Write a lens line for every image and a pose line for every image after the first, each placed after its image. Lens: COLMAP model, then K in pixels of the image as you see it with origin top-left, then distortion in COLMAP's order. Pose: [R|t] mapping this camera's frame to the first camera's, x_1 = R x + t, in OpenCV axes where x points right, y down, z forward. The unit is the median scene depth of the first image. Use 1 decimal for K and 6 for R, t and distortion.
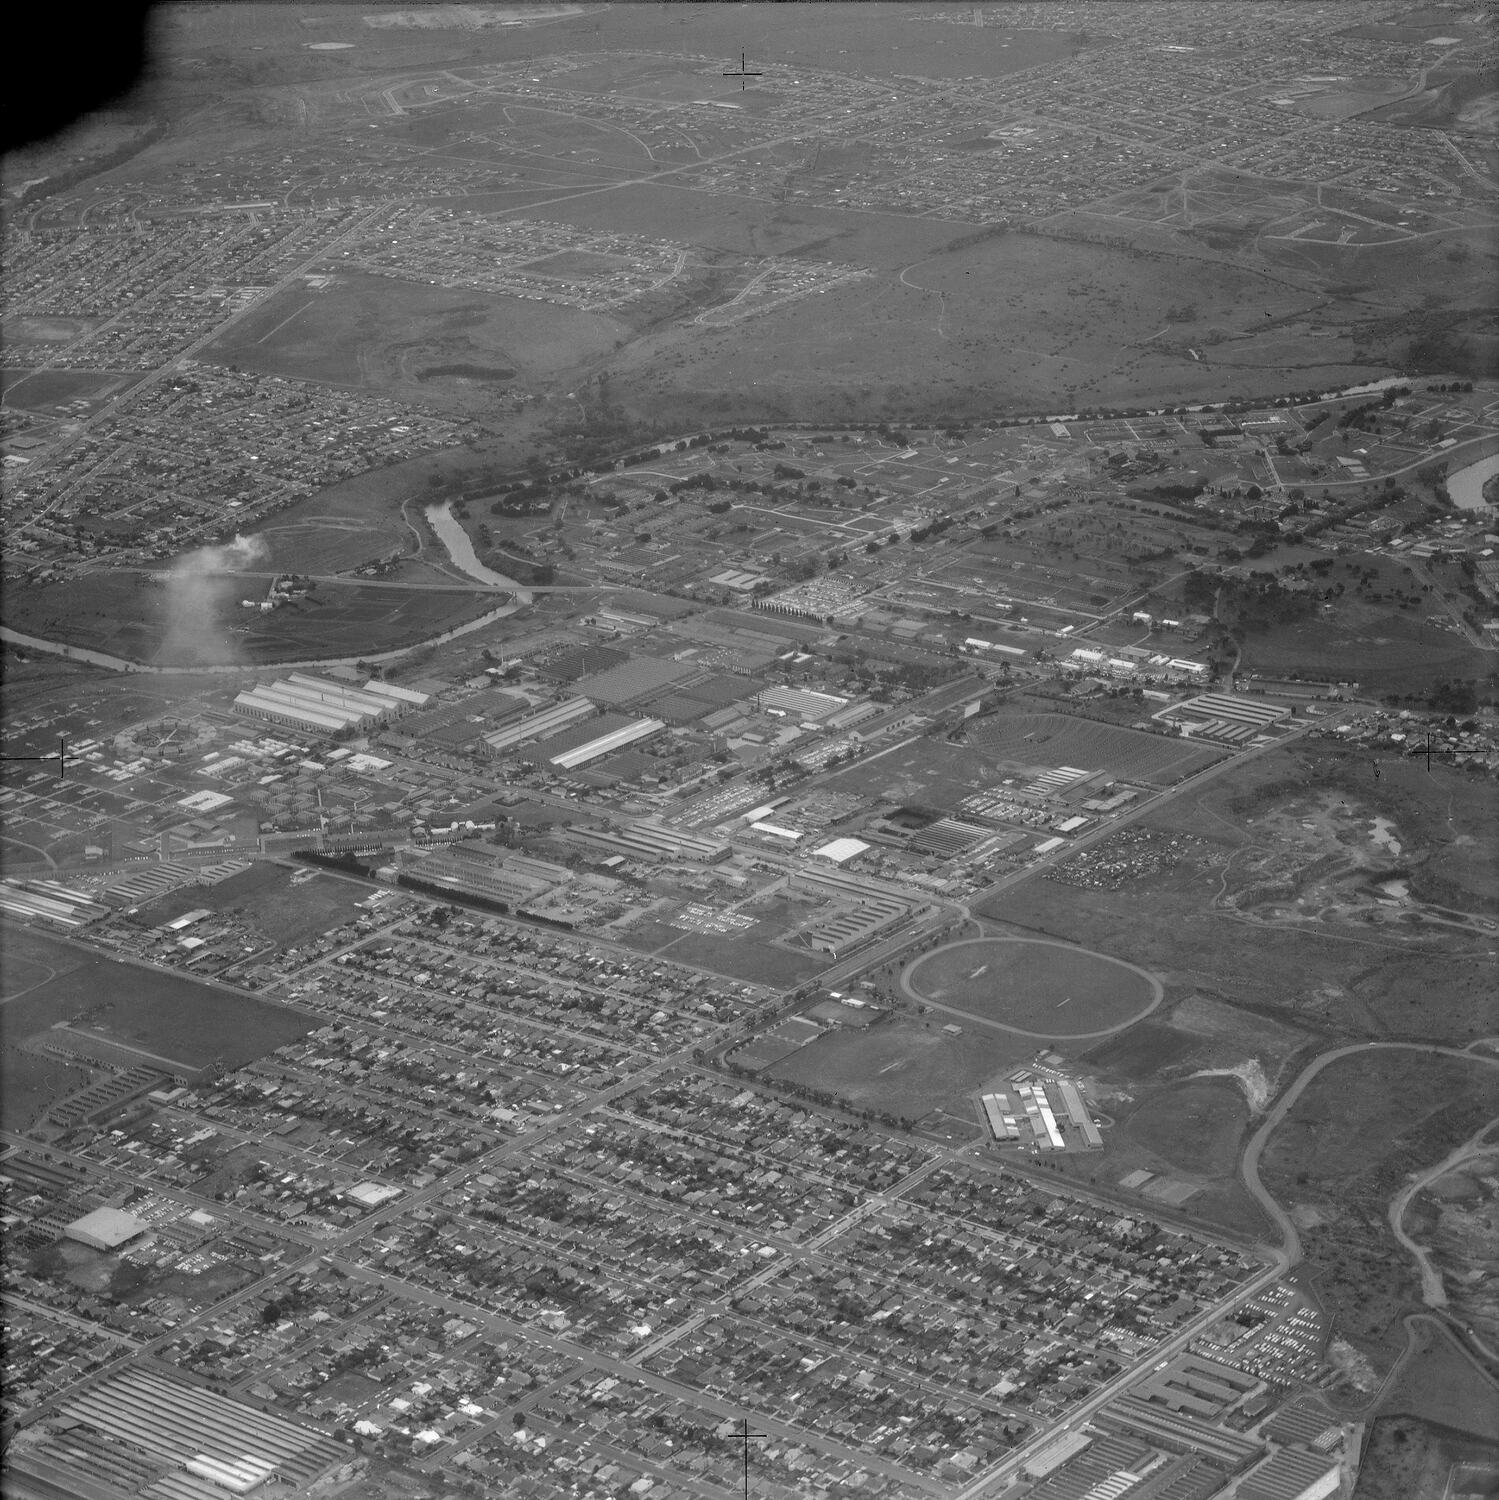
lens RADIAL K [[3697.1, 0, 725.0], [0, 3697.1, 749.1], [0, 0, 1]] dist [0.009952, -0.250695]
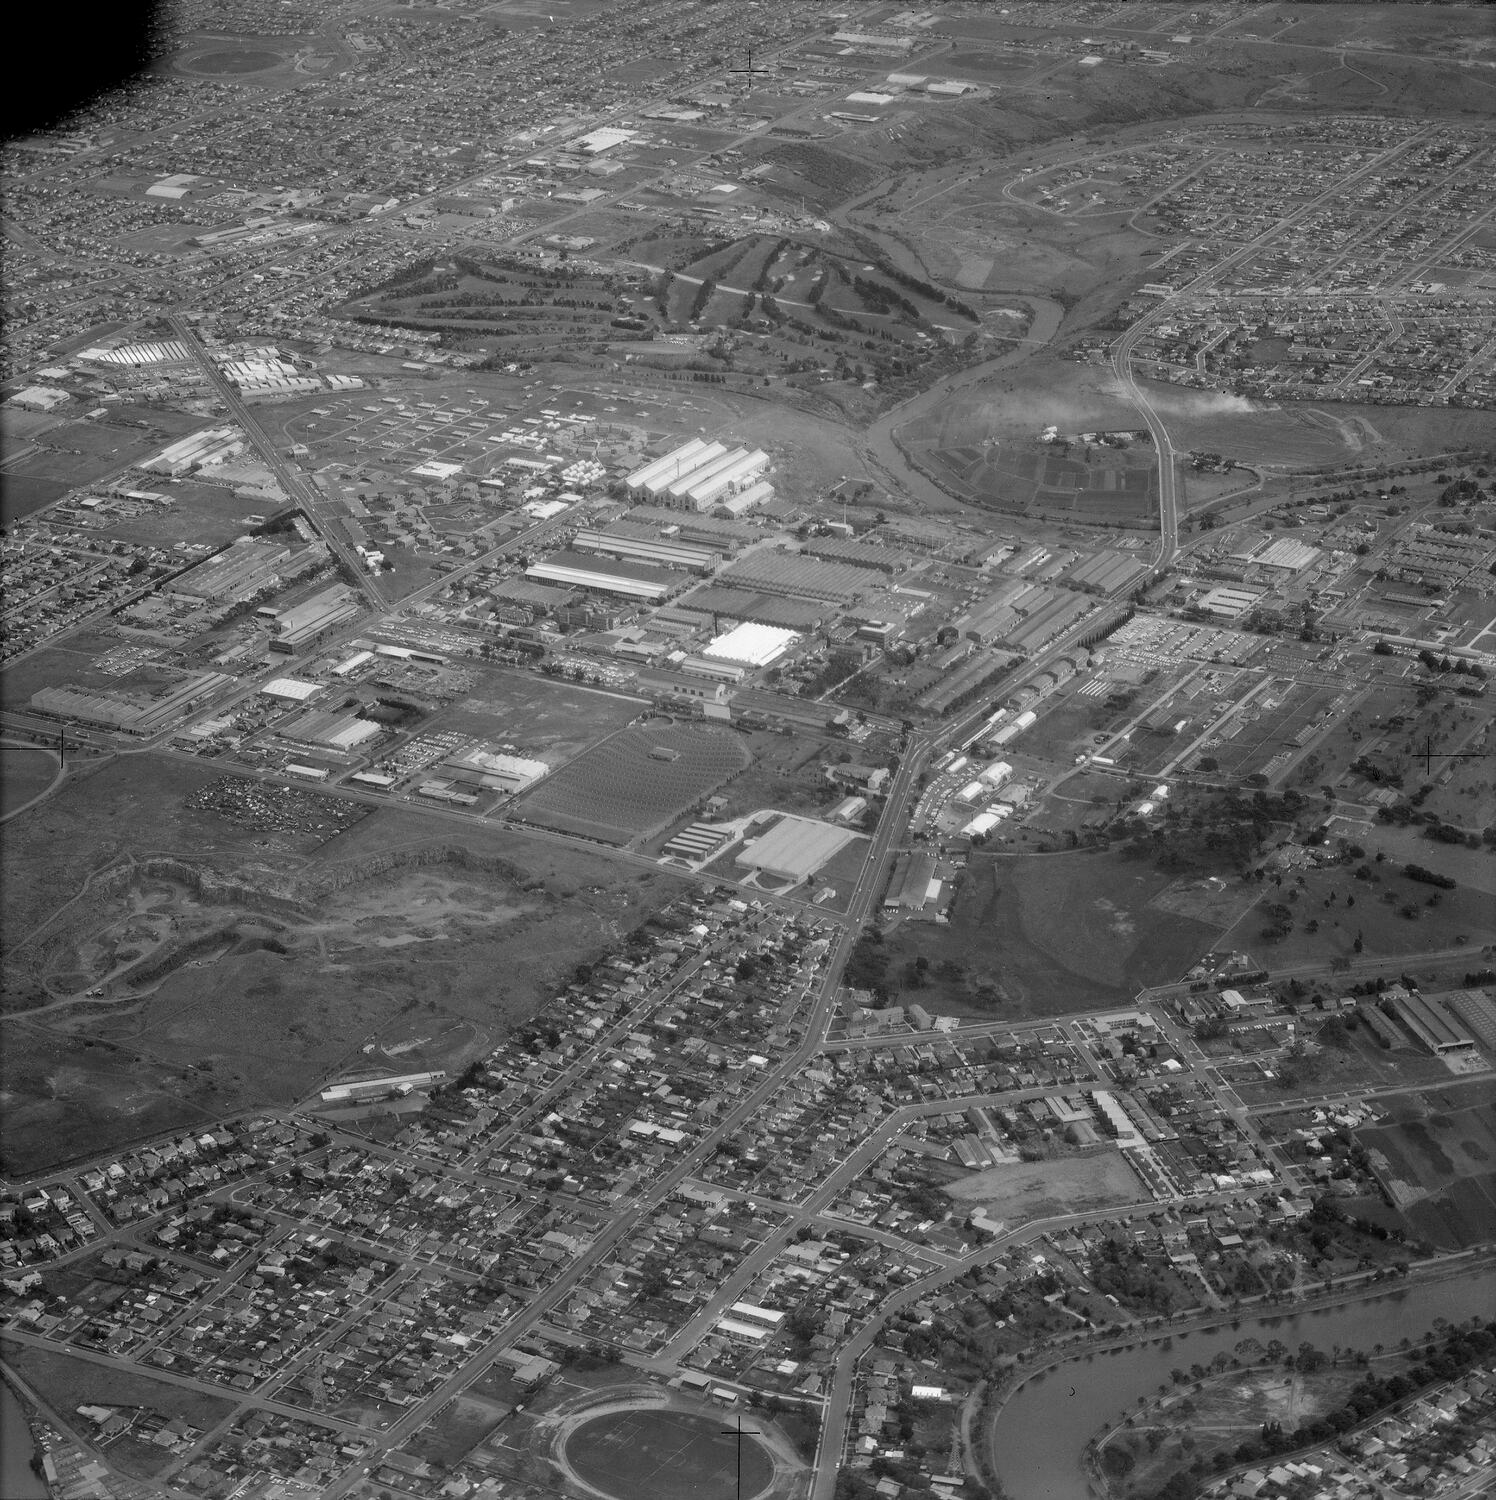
lens RADIAL K [[3697.1, 0, 723.5], [0, 3697.1, 749.1], [0, 0, 1]] dist [0.009952, -0.250695]
pose [[0.175368, 0.411623, -0.894322, 0.870905], [-0.327341, 0.881096, 0.341347, -0.308393], [0.928490, 0.232887, 0.289257, 0.757111]]
